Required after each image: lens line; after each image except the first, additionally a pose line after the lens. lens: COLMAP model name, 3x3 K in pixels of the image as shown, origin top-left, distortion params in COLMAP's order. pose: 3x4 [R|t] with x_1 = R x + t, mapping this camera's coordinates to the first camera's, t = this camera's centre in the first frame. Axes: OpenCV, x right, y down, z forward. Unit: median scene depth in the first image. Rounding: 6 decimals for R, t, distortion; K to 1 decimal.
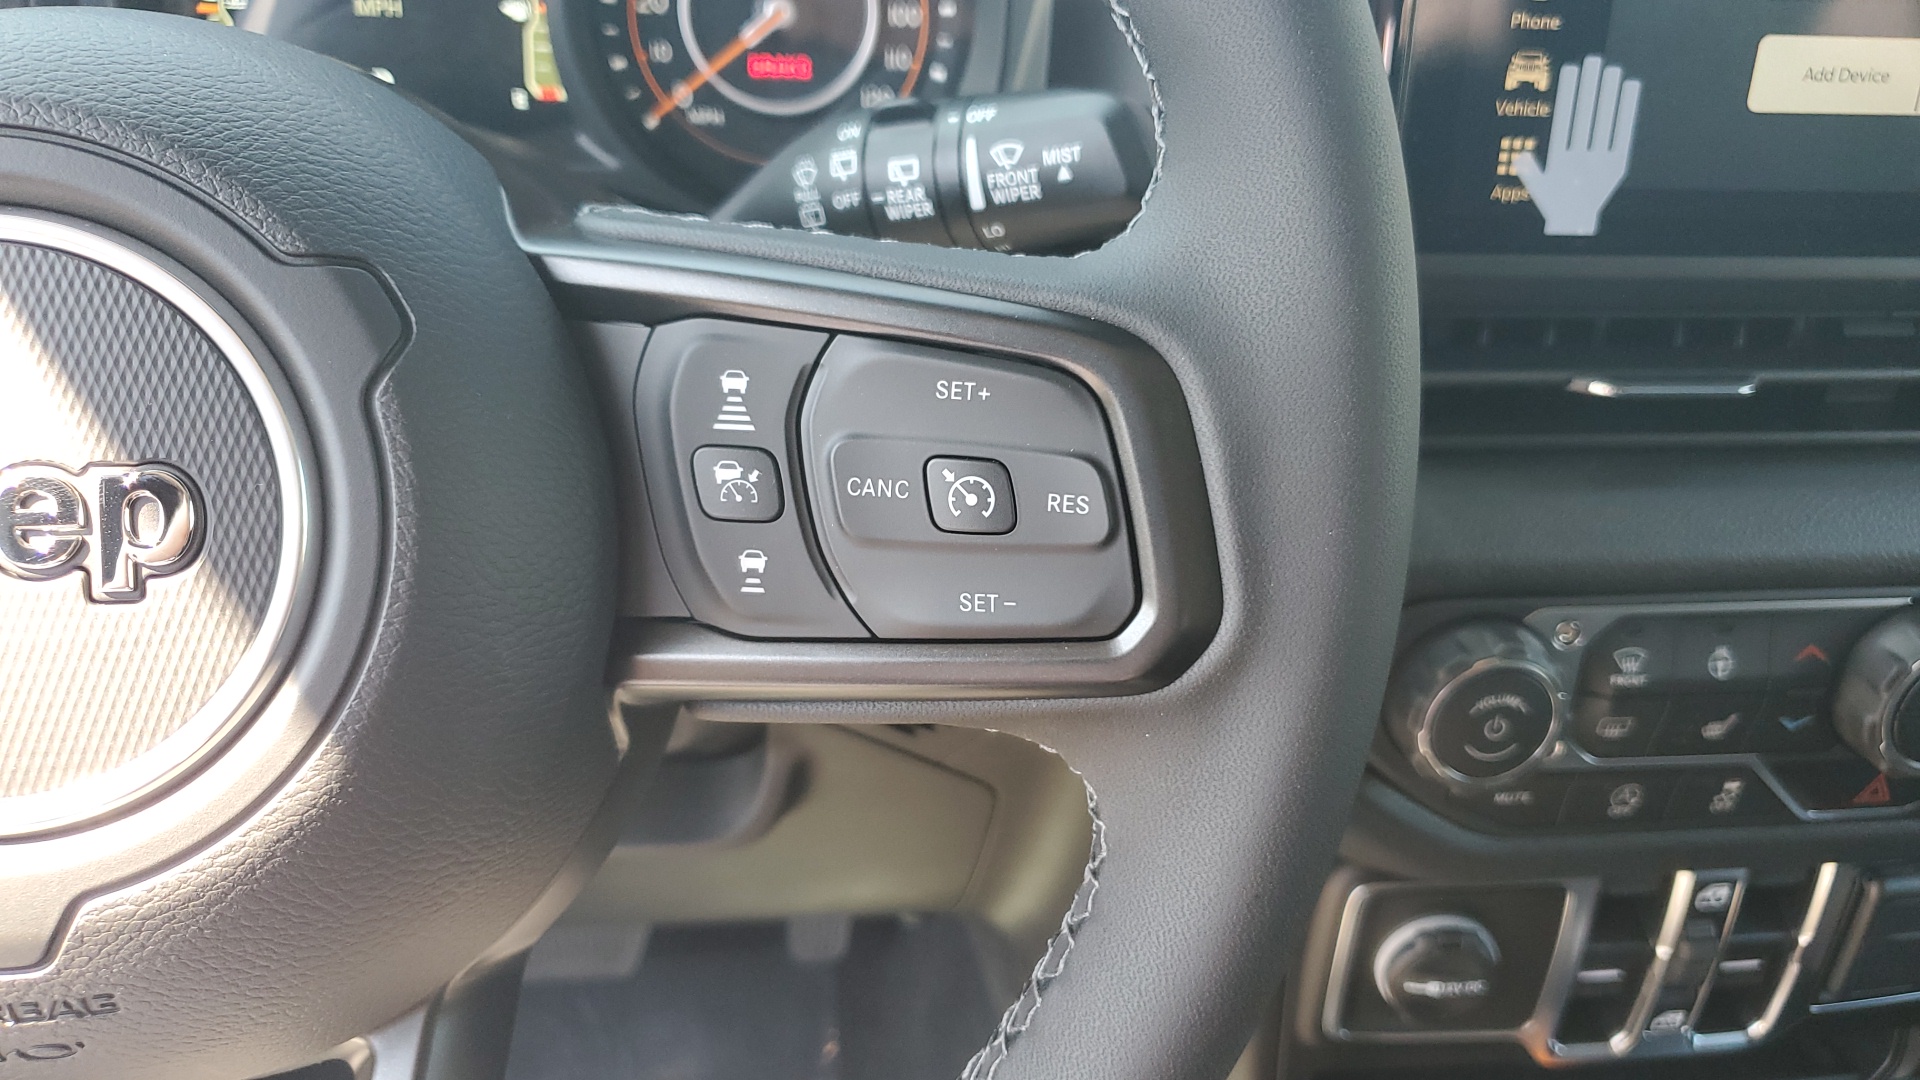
lens RADIAL K [[1496.9, 0, 974.9], [0, 1496.9, 540.5], [0, 0, 1]] dist [0.062952, -0.086844]
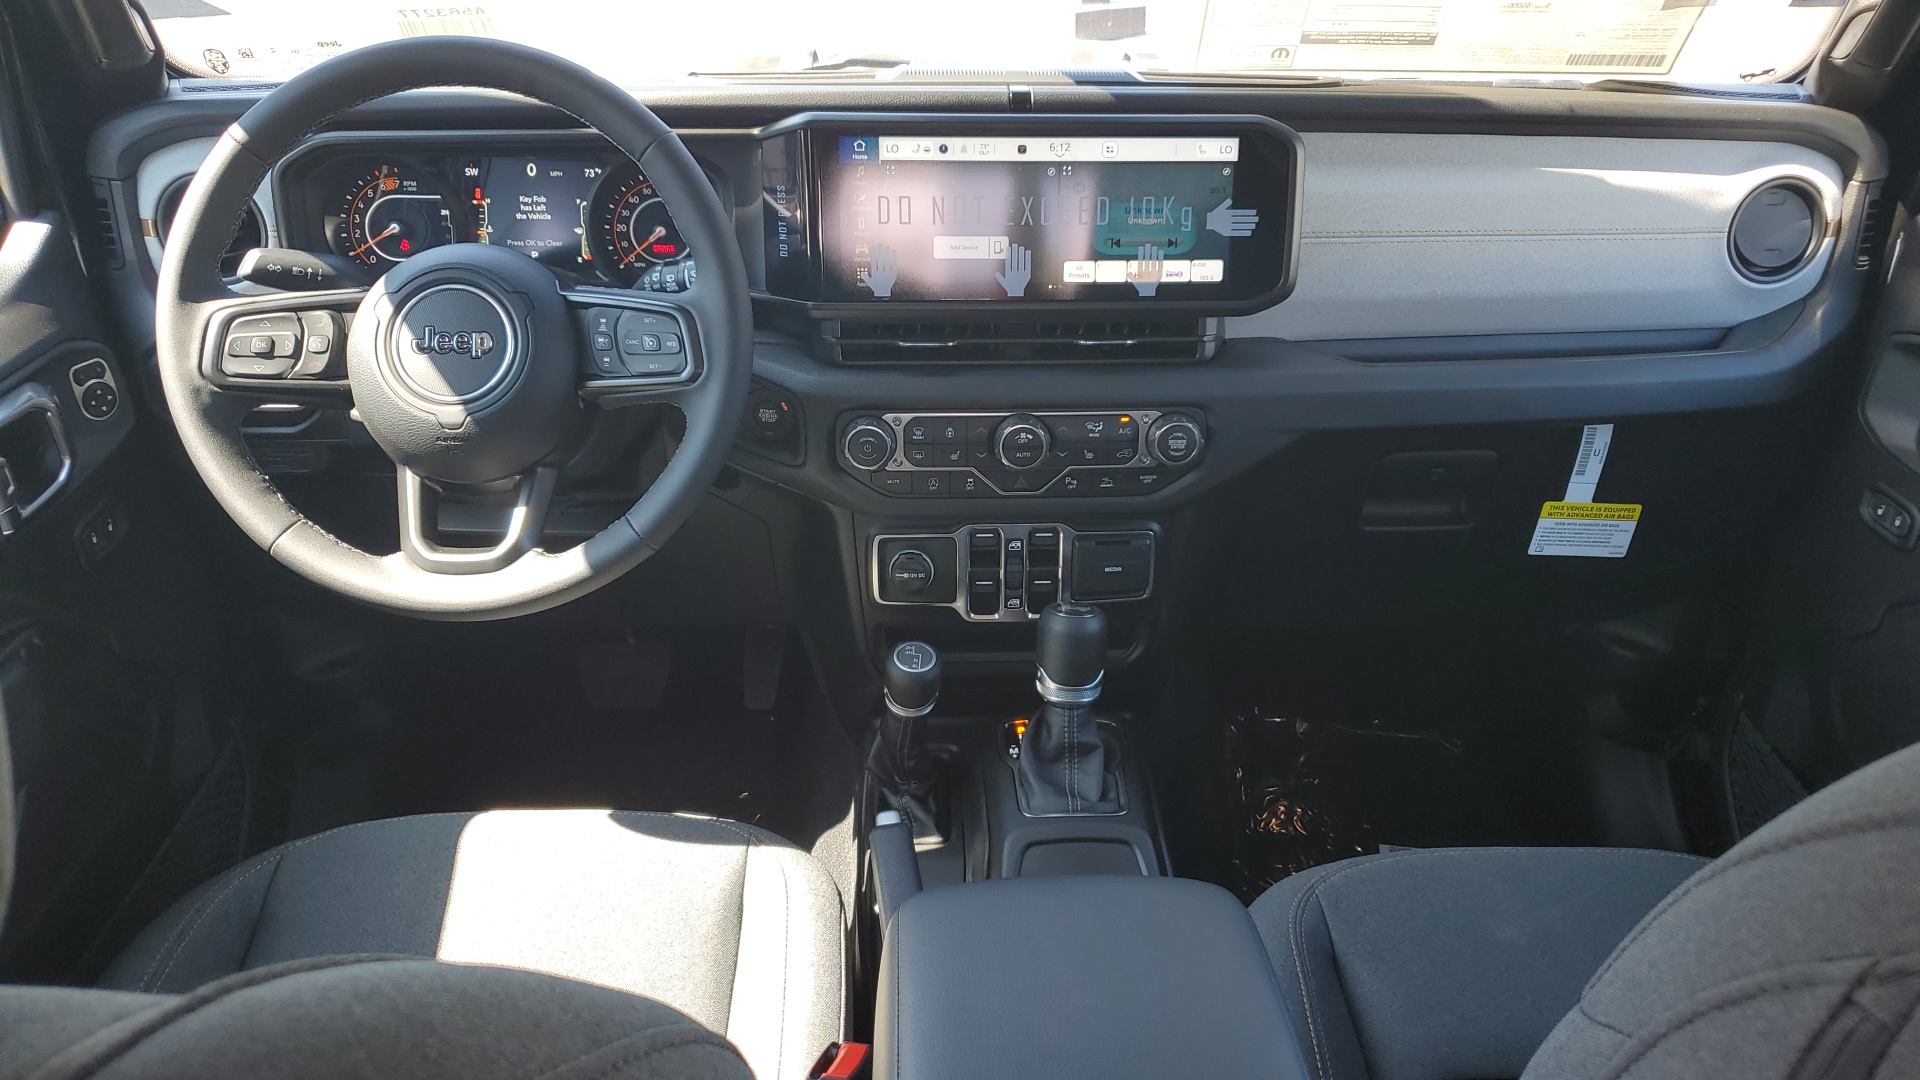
lens RADIAL K [[1496.9, 0, 983.2], [0, 1496.9, 553.7], [0, 0, 1]] dist [0.062952, -0.086844]
pose [[0.995548, -0.001252, -0.094245, 0.927302], [-0.006341, 0.996757, -0.080224, 0.627195], [0.094039, 0.080465, 0.992311, -2.209341]]
